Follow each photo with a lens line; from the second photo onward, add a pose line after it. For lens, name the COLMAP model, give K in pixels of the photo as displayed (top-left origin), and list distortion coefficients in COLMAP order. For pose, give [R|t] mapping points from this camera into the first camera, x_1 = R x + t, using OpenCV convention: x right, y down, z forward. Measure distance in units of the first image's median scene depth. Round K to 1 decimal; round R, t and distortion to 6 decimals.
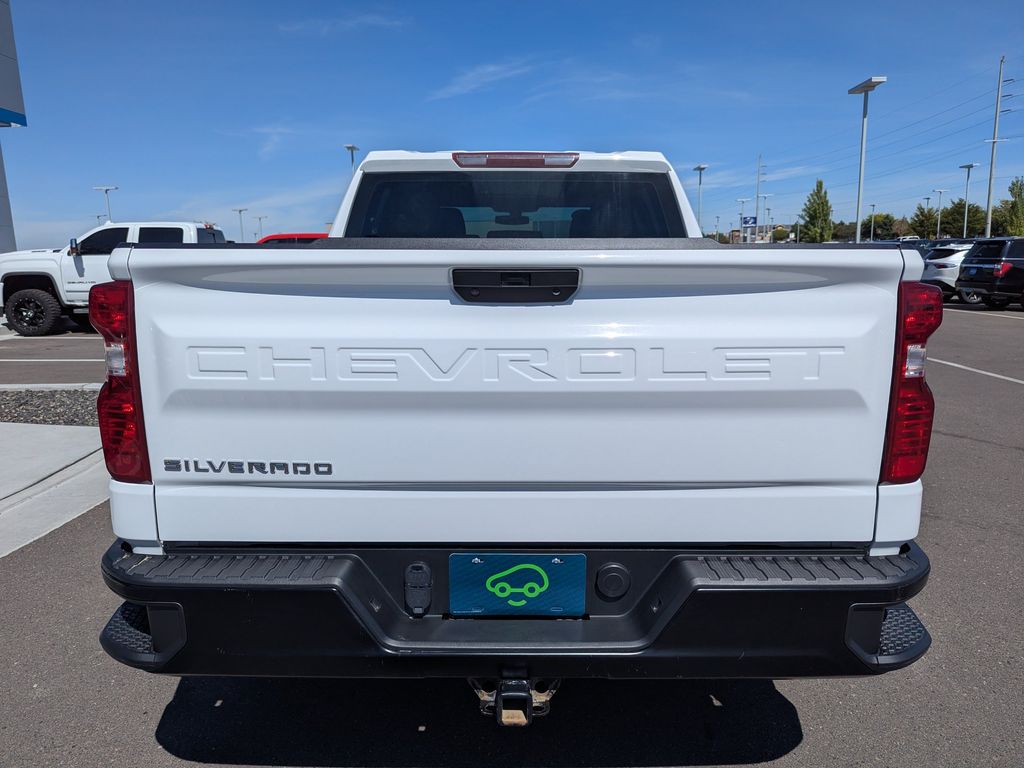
lens RADIAL K [[729.6, 0, 516.2], [0, 729.6, 391.2], [0, 0, 1]] dist [0.037601, -0.034892]
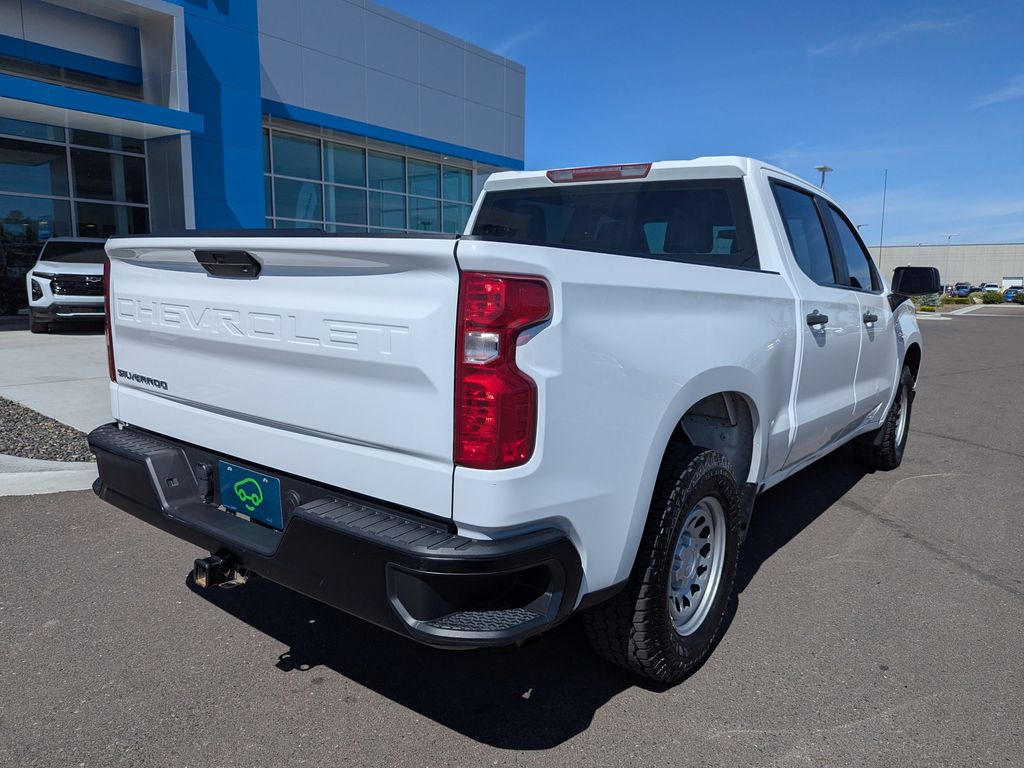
lens RADIAL K [[731.7, 0, 514.2], [0, 731.7, 390.0], [0, 0, 1]] dist [0.050433, -0.025360]
pose [[0.794560, 0.120211, -0.595167, 1.149018], [-0.141971, 0.989816, 0.010387, -0.001146], [0.590355, 0.076243, 0.803535, 0.202280]]
